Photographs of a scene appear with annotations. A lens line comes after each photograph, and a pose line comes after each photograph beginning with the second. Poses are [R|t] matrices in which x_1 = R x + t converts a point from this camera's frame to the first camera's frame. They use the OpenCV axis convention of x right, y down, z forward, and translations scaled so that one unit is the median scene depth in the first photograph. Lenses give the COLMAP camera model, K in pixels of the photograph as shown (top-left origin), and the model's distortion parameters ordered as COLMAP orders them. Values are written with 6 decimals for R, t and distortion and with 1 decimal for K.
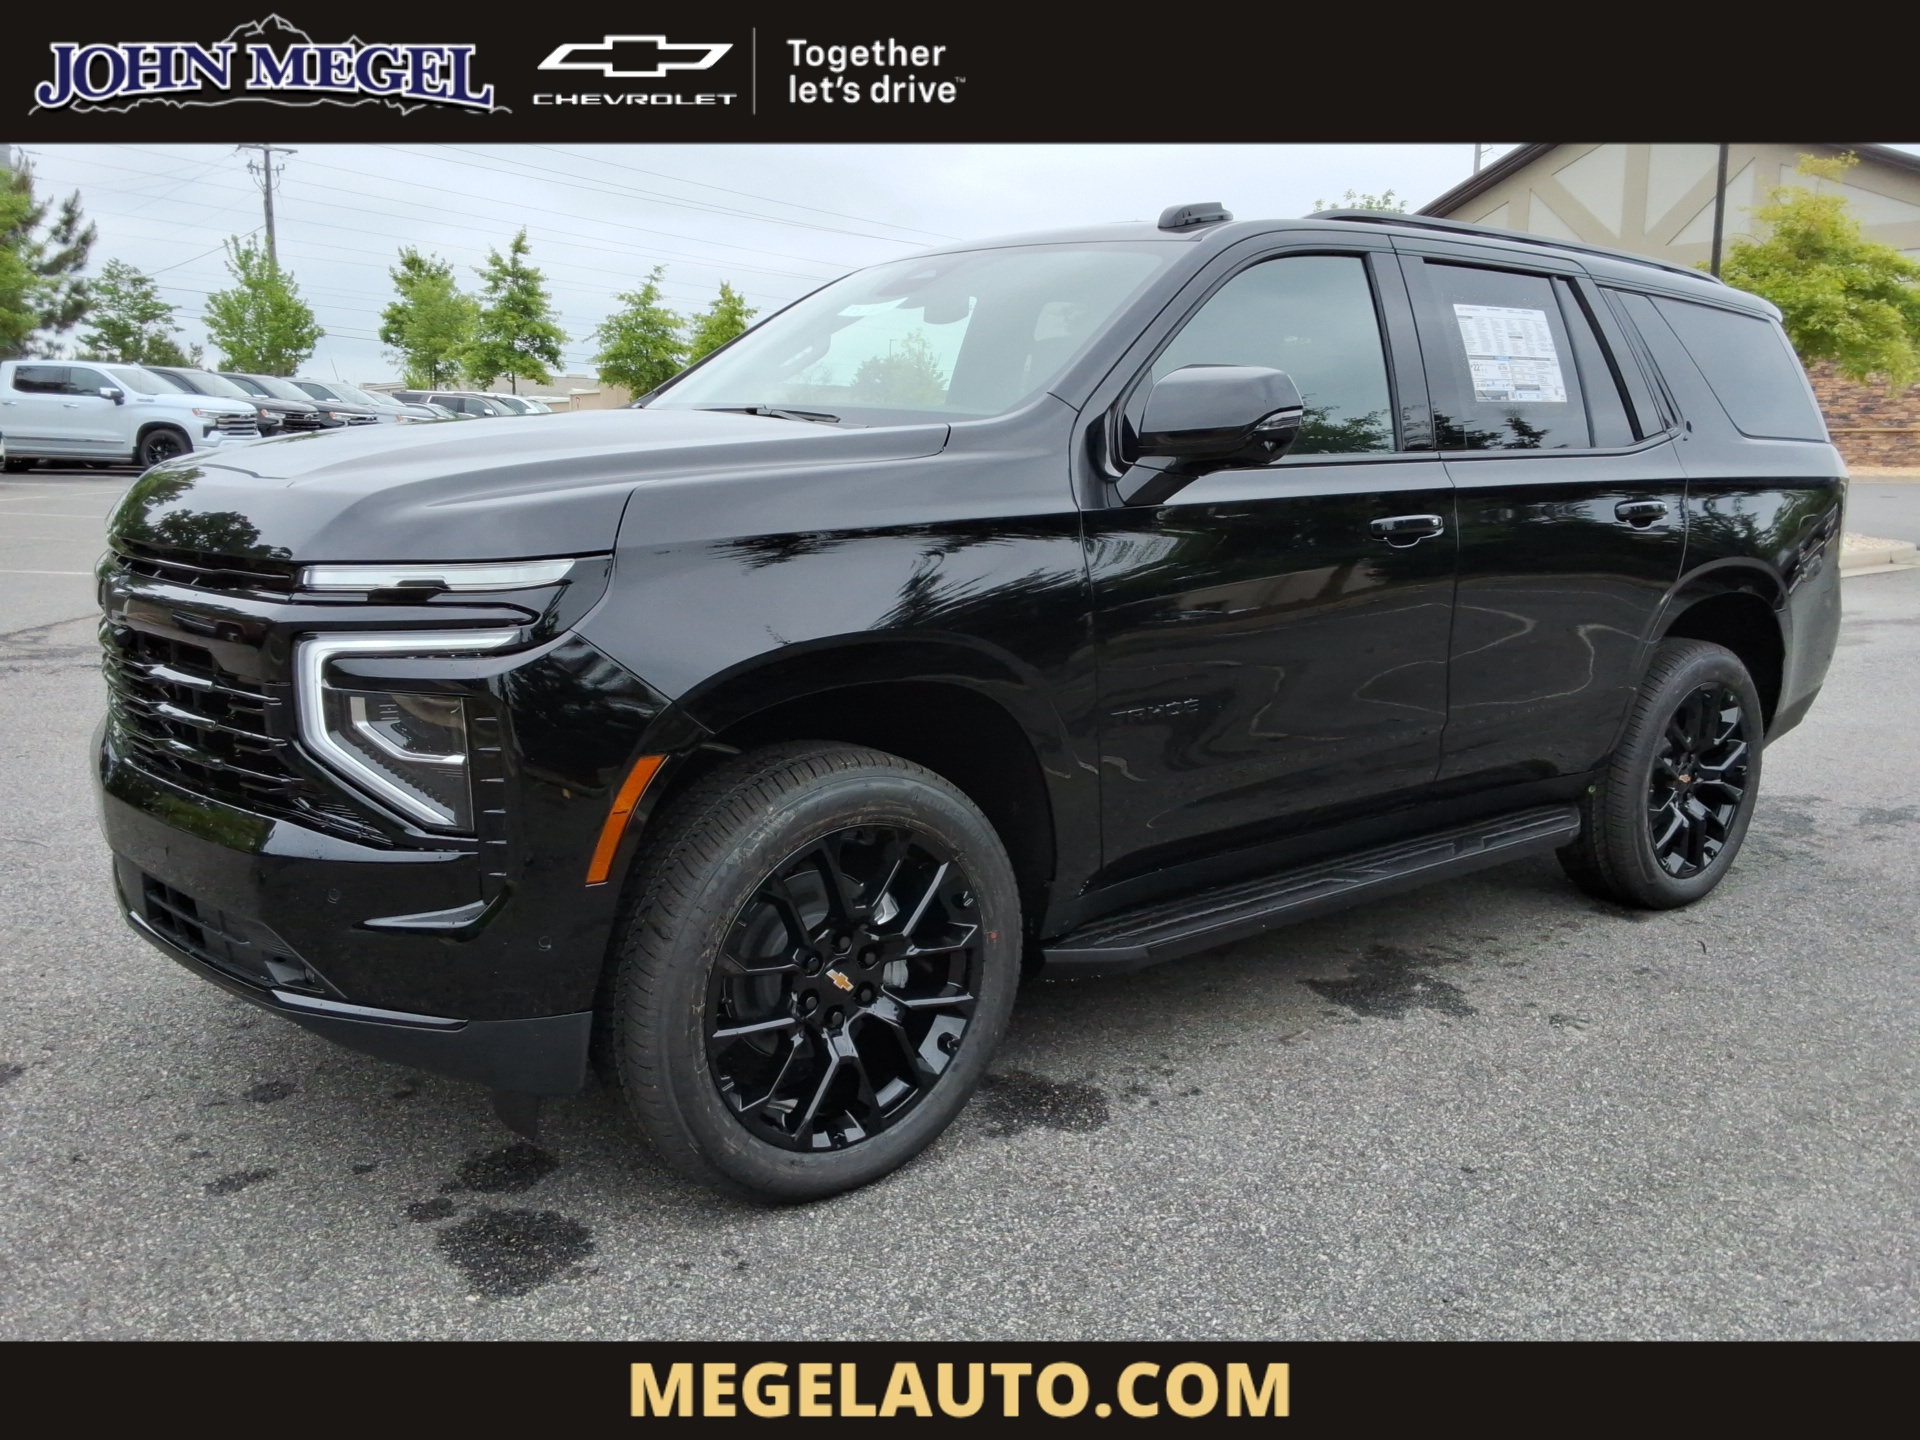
lens RADIAL K [[1520.1, 0, 972.9], [0, 1520.1, 710.4], [0, 0, 1]] dist [0.116444, -0.184908]
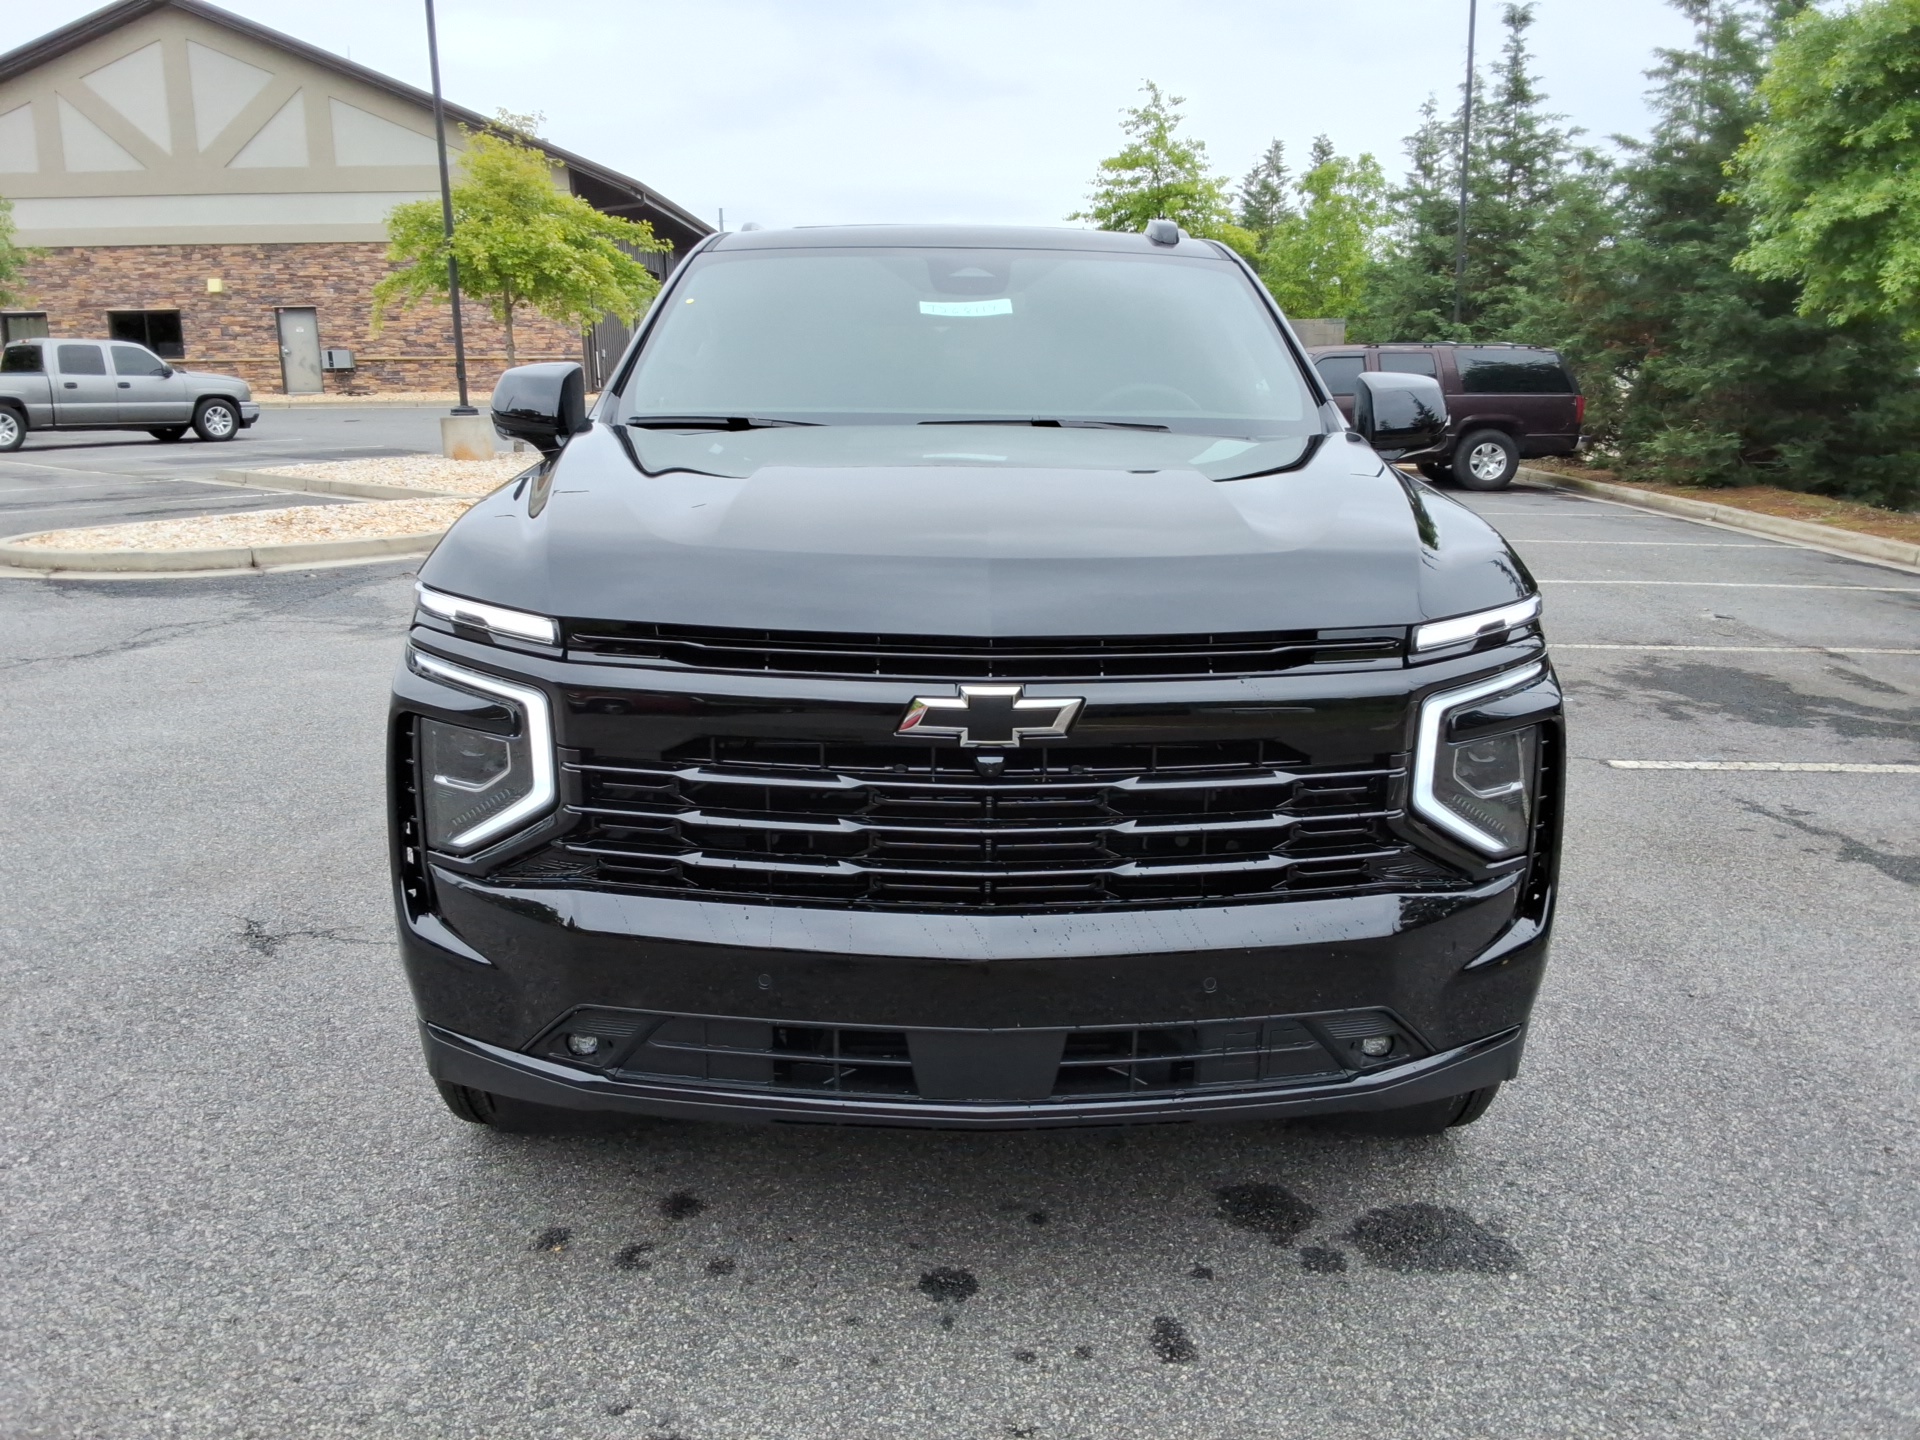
lens RADIAL K [[1531.9, 0, 977.3], [0, 1531.9, 715.8], [0, 0, 1]] dist [0.111103, -0.166809]
pose [[0.624207, -0.191361, 0.757460, -1.060434], [0.154499, 0.980627, 0.120422, -0.155888], [-0.765830, 0.041859, 0.641680, 0.465695]]
